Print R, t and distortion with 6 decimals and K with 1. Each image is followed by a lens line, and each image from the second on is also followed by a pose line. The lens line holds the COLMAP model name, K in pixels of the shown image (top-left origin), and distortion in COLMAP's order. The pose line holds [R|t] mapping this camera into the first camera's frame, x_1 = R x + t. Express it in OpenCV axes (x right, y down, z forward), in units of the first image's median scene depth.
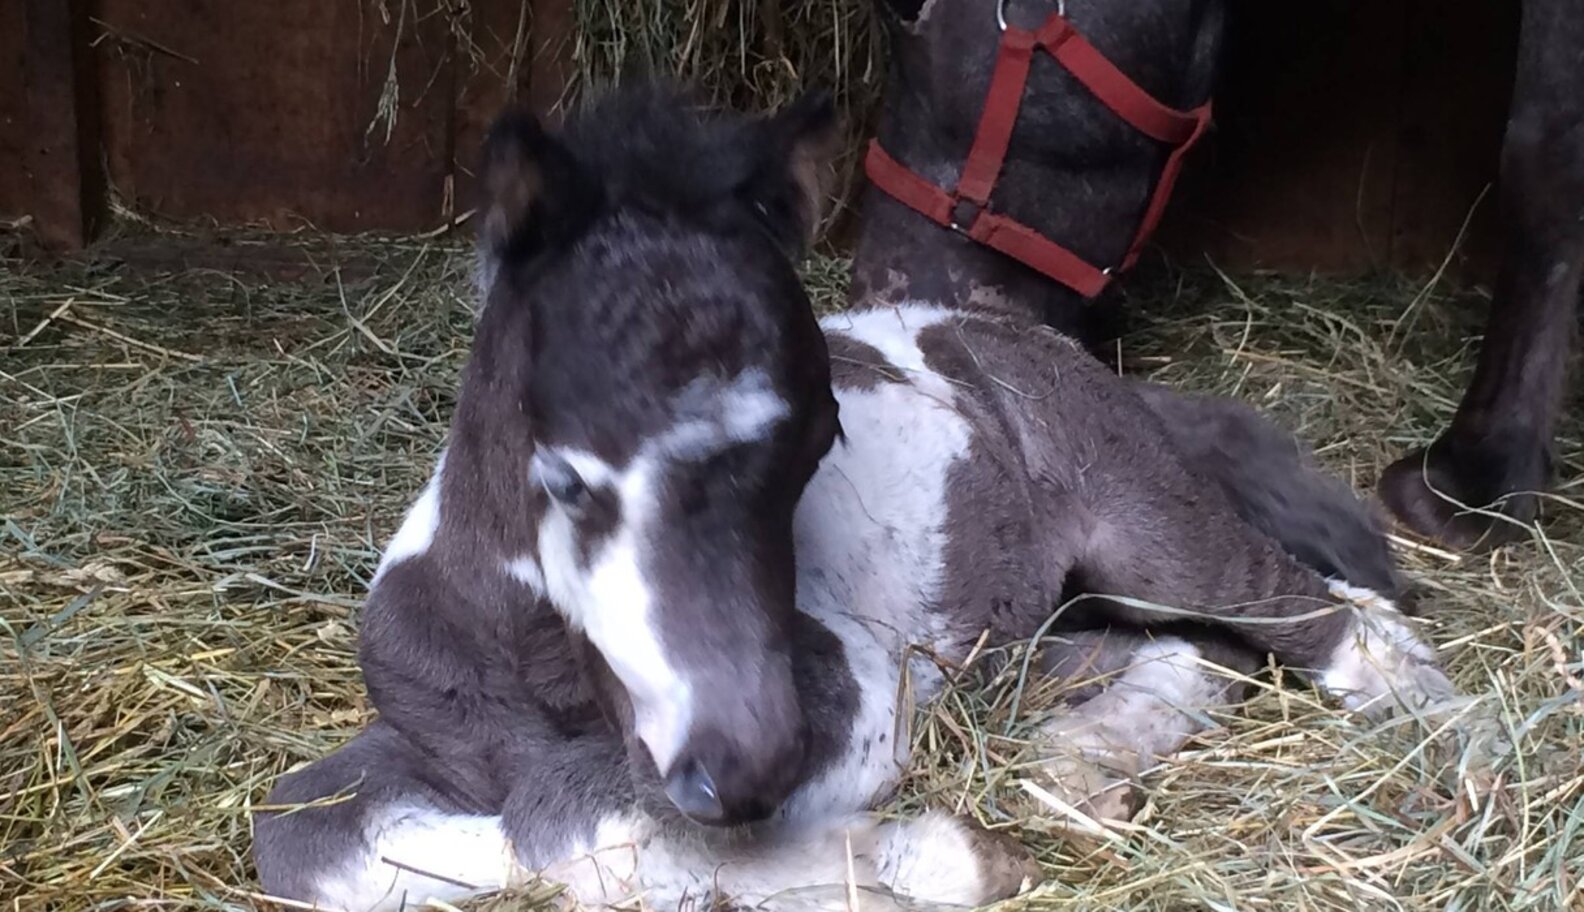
lens RADIAL K [[4126.9, 0, 791.2], [0, 4126.9, 459.2], [0, 0, 1]] dist [-0.121450, 0.000000]
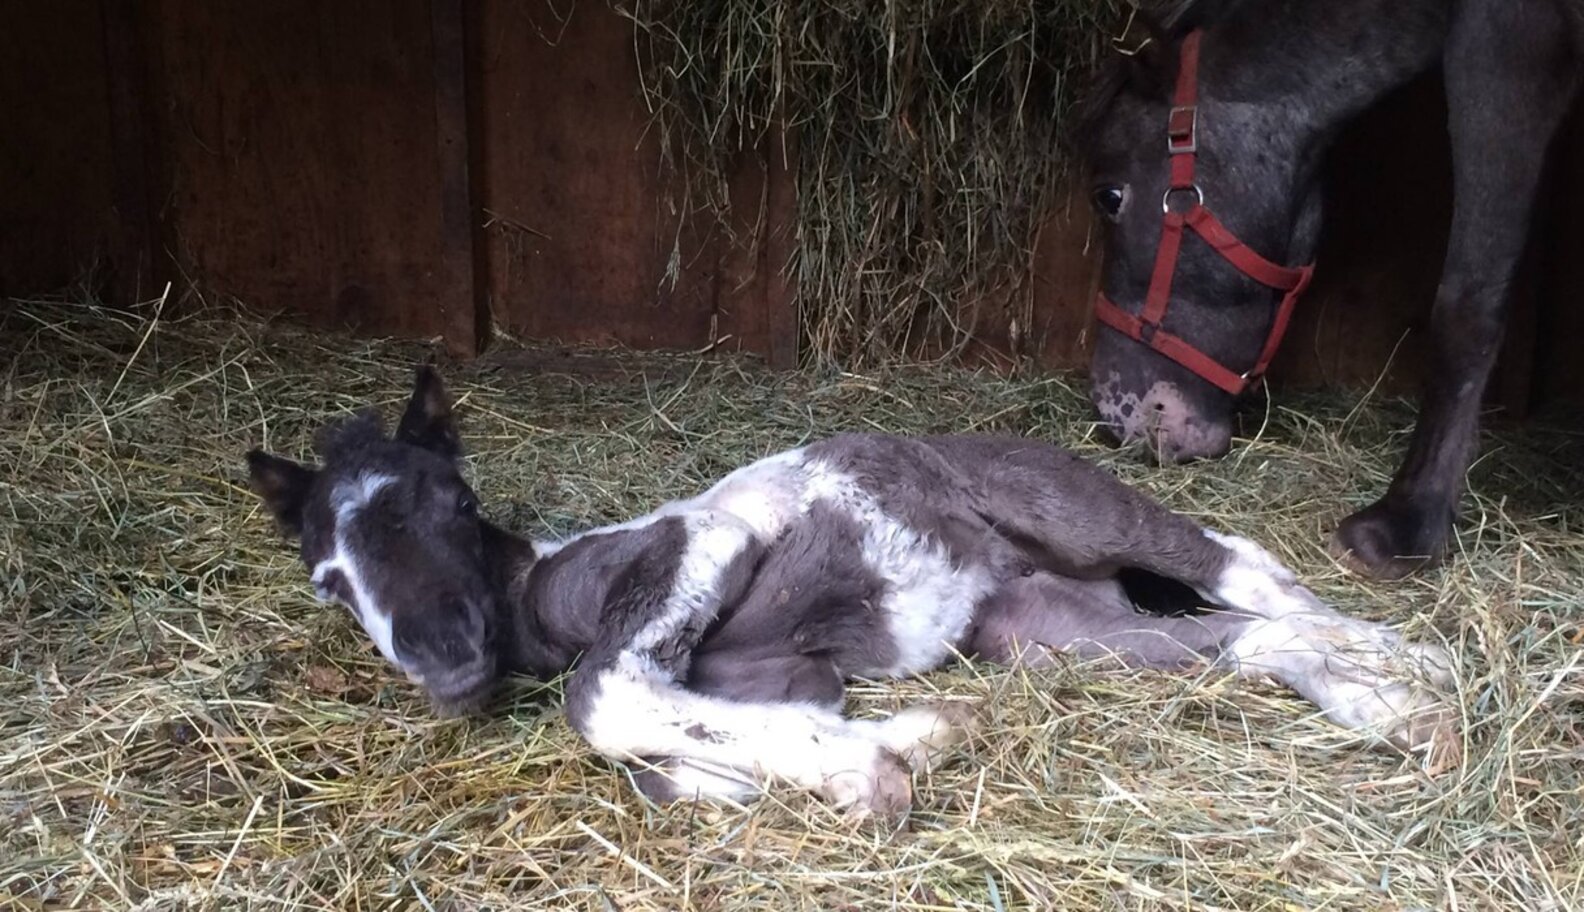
lens RADIAL K [[4126.9, 0, 792.6], [0, 4126.9, 453.4], [0, 0, 1]] dist [-0.121450, 0.000000]
pose [[0.988910, 0.015490, -0.147708, 0.170723], [-0.022256, 0.998772, -0.044268, 0.049325], [0.146841, 0.047065, 0.988040, -0.499435]]
